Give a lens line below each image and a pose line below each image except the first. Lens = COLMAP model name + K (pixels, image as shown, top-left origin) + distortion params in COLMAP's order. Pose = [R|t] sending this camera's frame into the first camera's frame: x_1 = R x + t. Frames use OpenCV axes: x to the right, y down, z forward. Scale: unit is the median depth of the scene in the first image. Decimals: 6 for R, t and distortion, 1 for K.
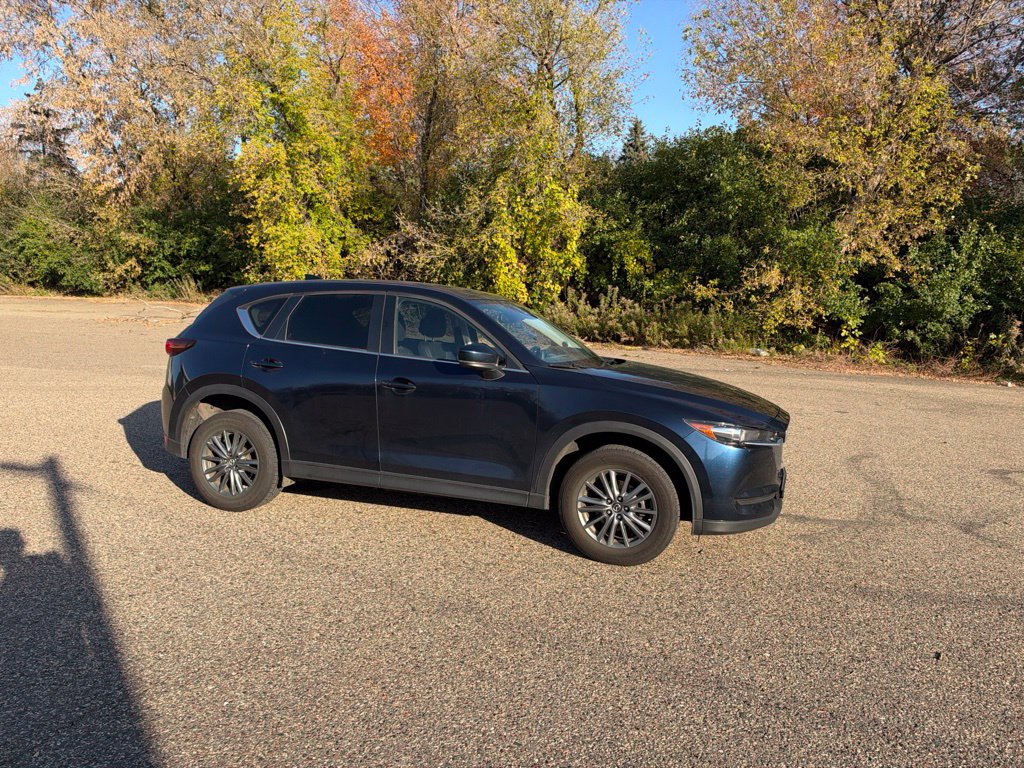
lens RADIAL K [[723.2, 0, 515.9], [0, 723.2, 392.8], [0, 0, 1]] dist [0.122633, -0.239508]
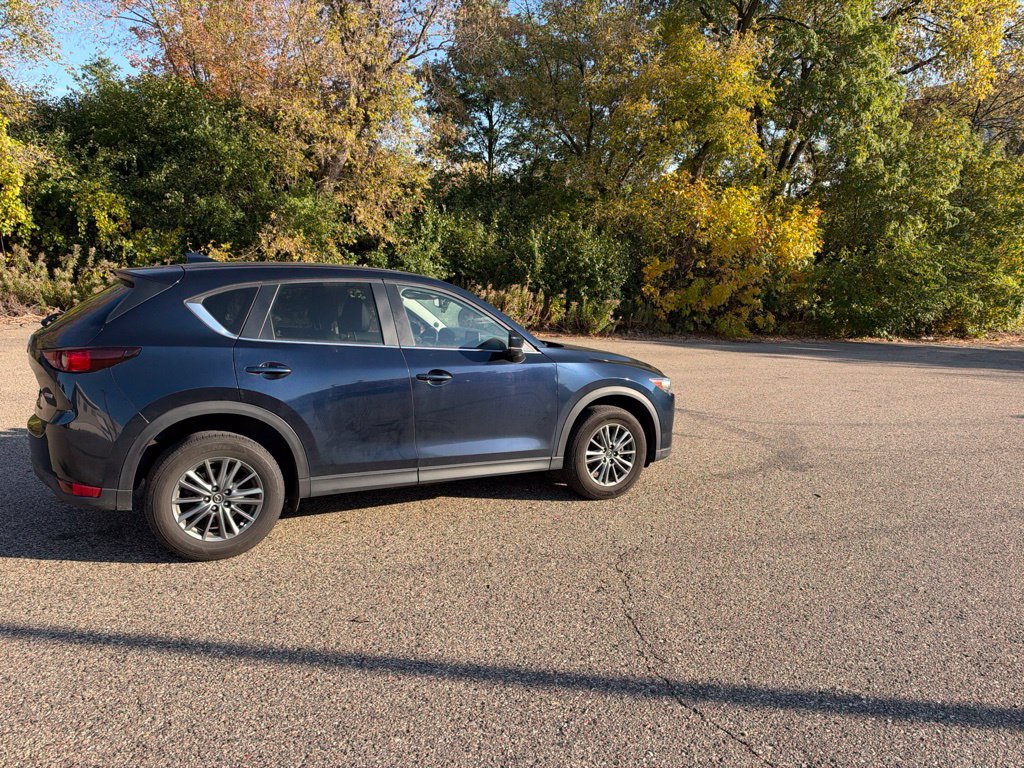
lens RADIAL K [[724.1, 0, 514.6], [0, 724.1, 395.3], [0, 0, 1]] dist [0.087343, -0.132806]
pose [[0.663883, -0.125594, 0.737215, -0.190581], [0.080877, 0.992073, 0.096181, -0.016784], [-0.743451, -0.004230, 0.668778, 0.060811]]
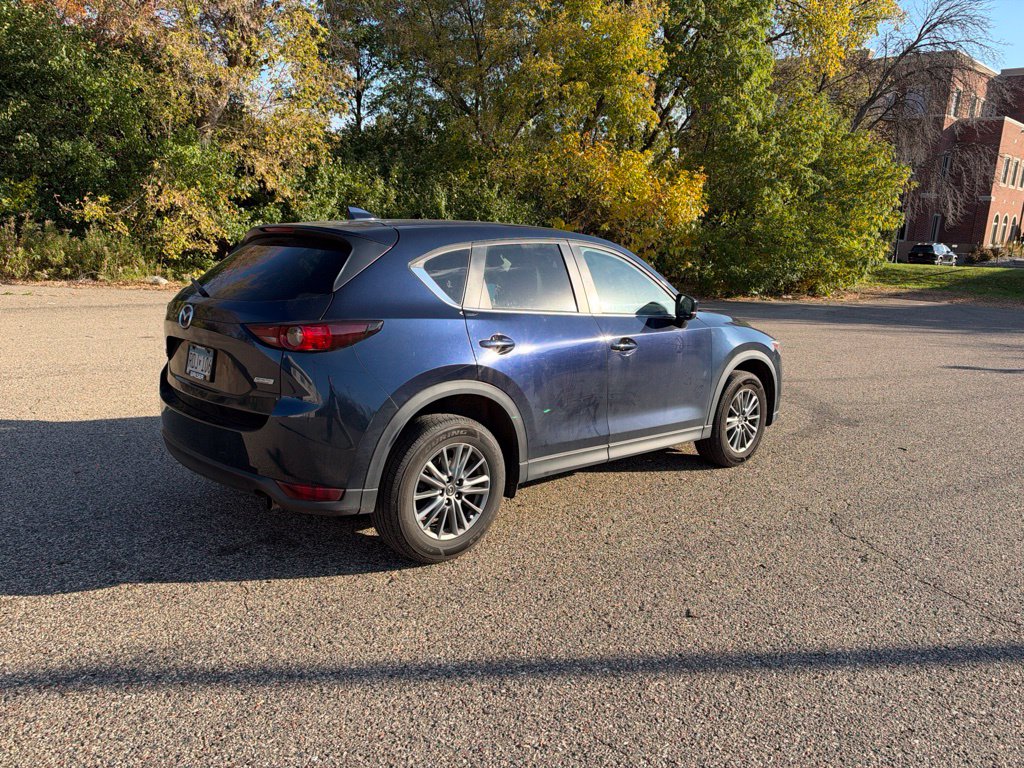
lens RADIAL K [[739.4, 0, 506.7], [0, 739.4, 387.6], [0, 0, 1]] dist [0.000260, -0.013023]
pose [[0.484012, -0.176684, 0.857038, -0.243236], [0.083968, 0.984262, 0.155491, -0.027288], [-0.871023, -0.003296, 0.491231, 0.156306]]
